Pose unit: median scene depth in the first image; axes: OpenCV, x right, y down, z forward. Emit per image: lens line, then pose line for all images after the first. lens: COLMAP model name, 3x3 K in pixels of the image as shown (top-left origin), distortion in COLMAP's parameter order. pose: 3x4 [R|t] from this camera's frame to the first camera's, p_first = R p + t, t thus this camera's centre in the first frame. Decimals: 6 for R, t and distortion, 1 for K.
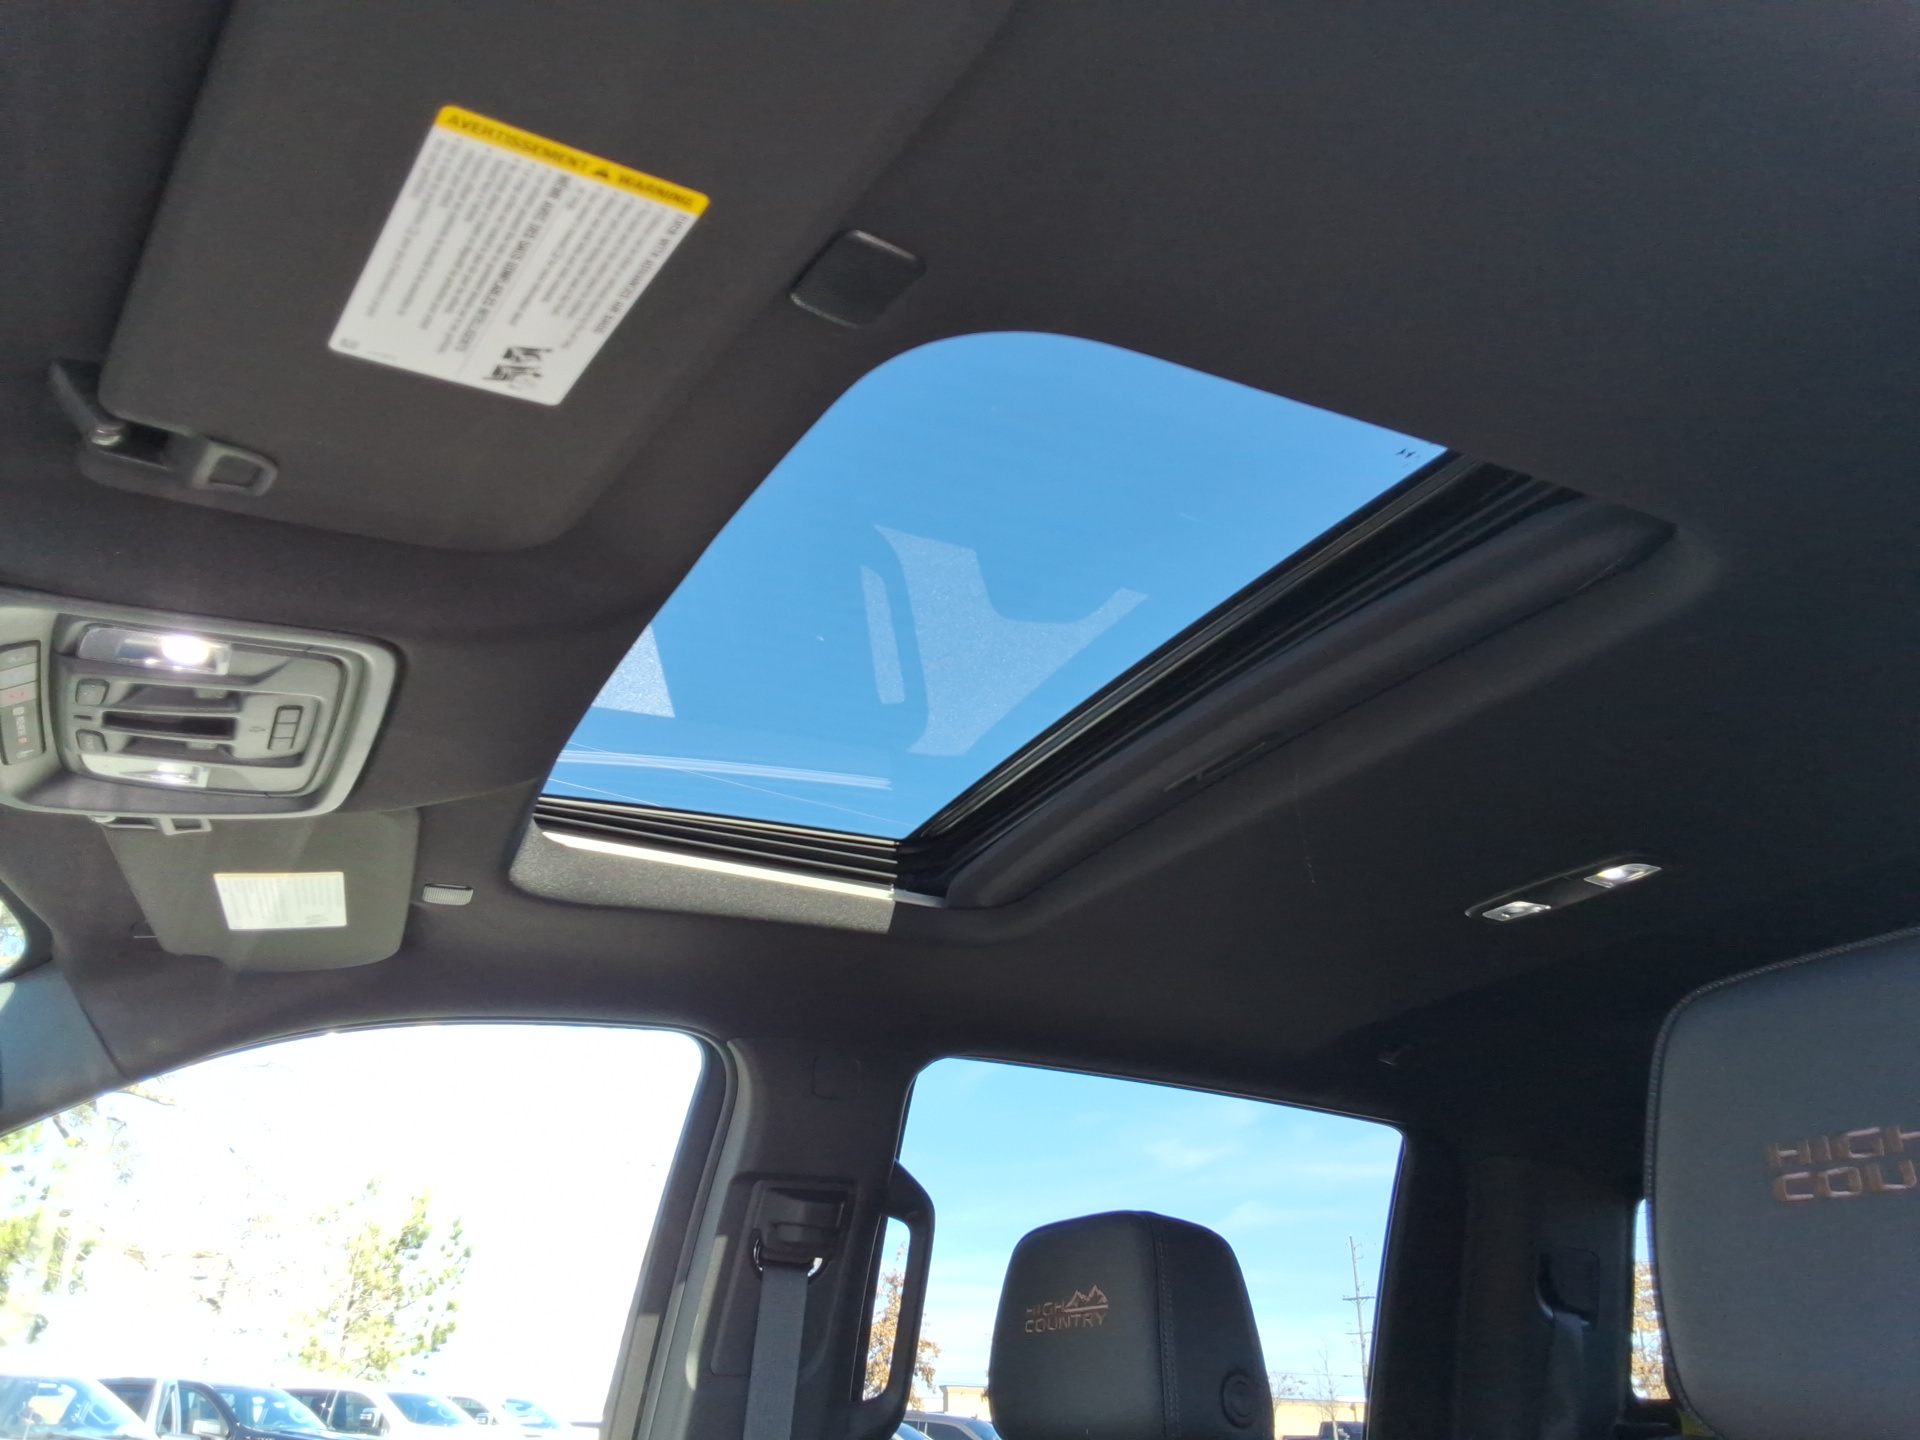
lens RADIAL K [[1549.2, 0, 975.0], [0, 1549.2, 667.4], [0, 0, 1]] dist [0.118709, -0.183971]
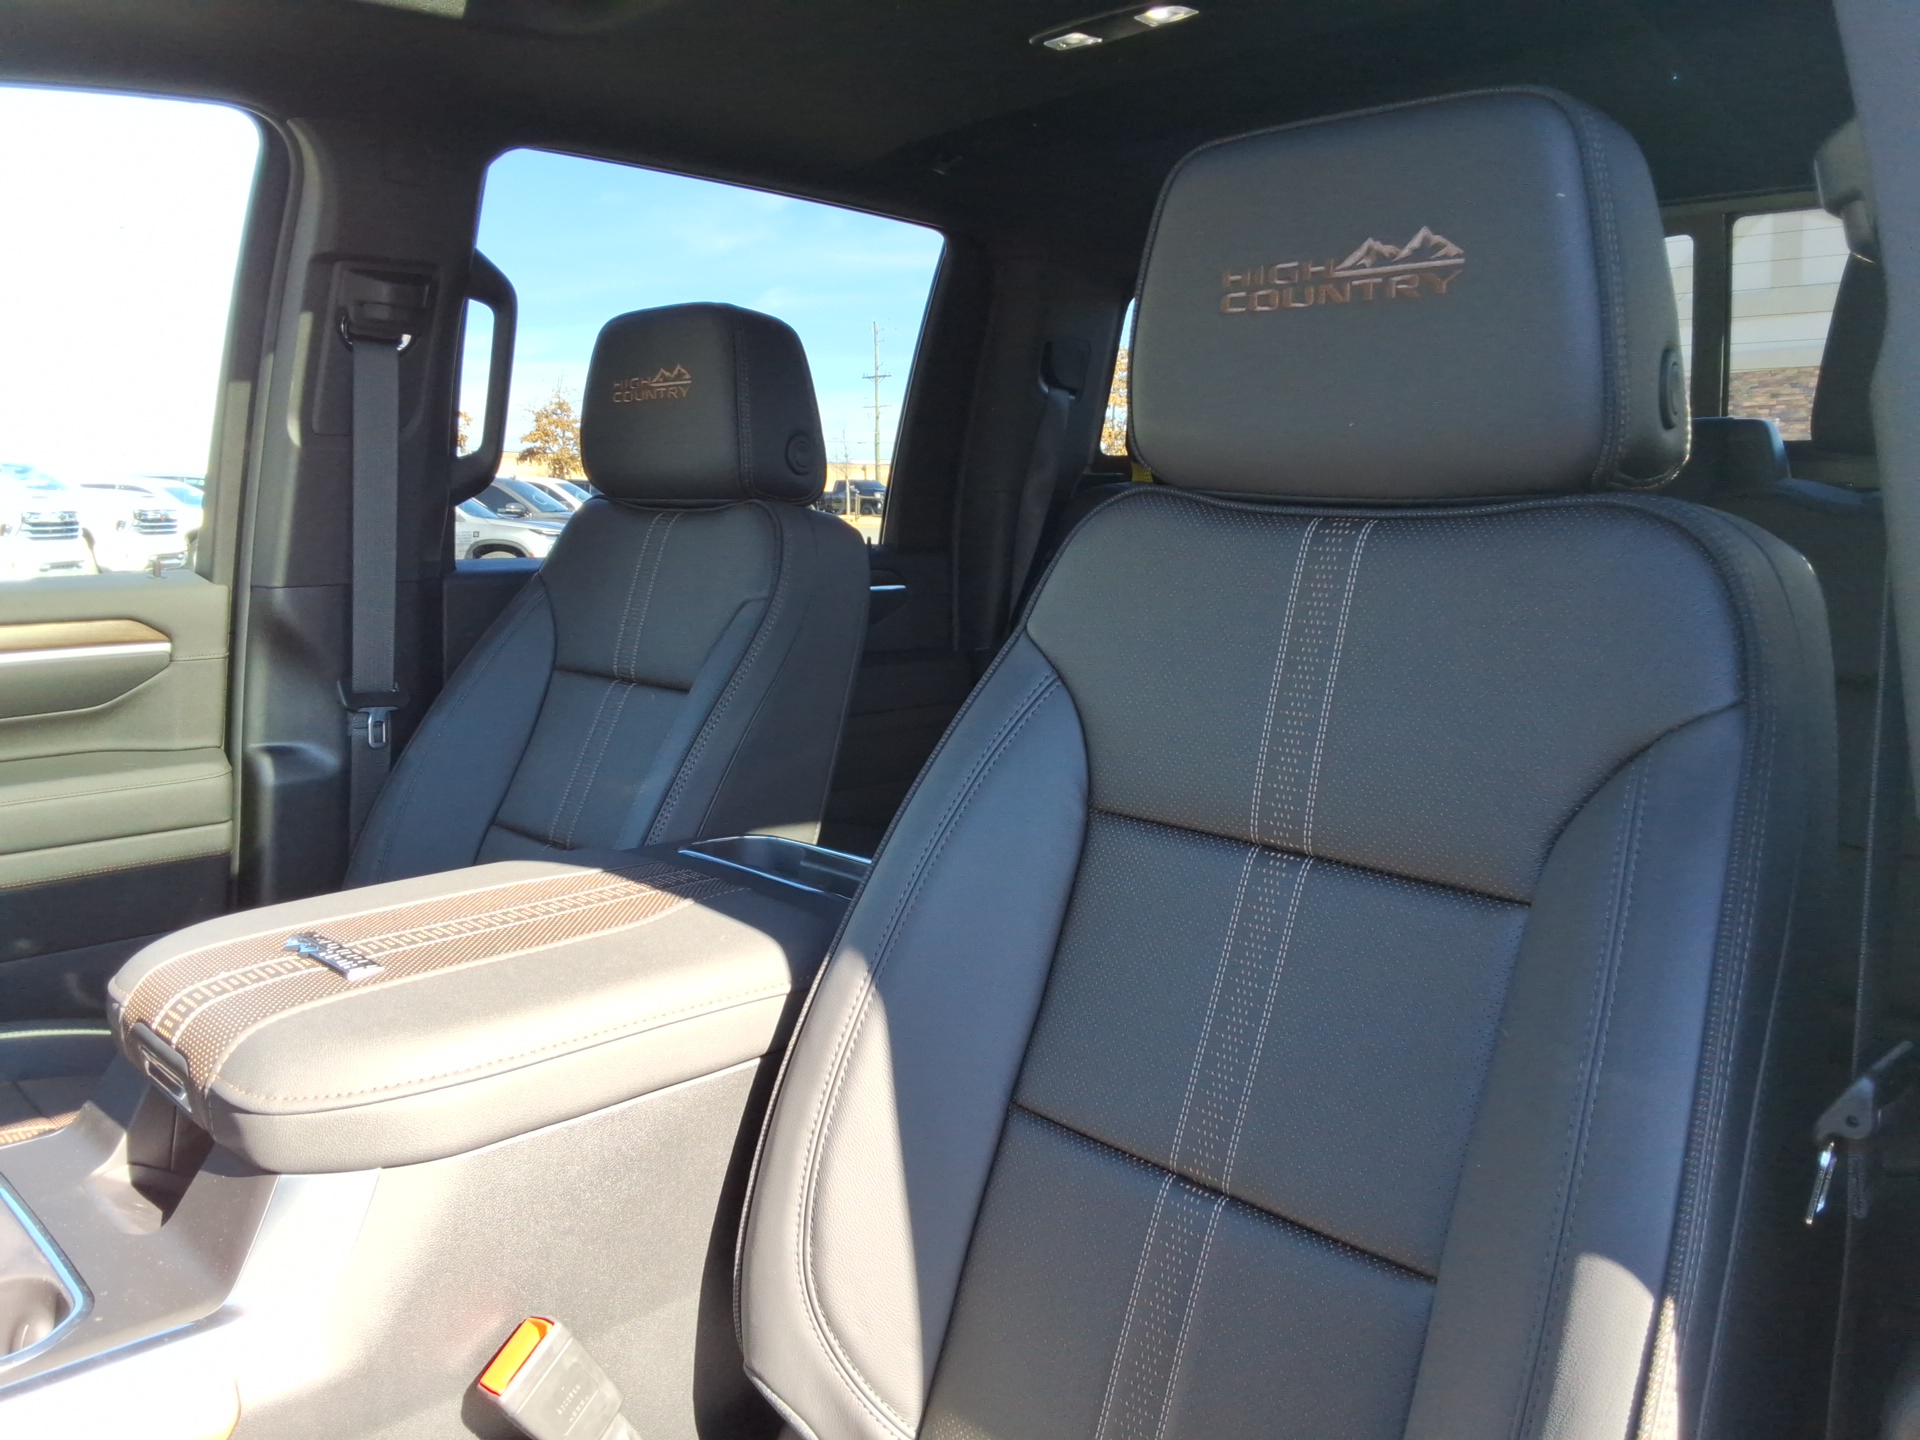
lens RADIAL K [[1549.2, 0, 992.7], [0, 1549.2, 720.5], [0, 0, 1]] dist [0.118709, -0.183971]
pose [[0.956817, -0.053640, 0.285701, -0.039562], [-0.116649, 0.829377, 0.546376, -0.037632], [-0.266261, -0.556108, 0.787305, -0.094103]]
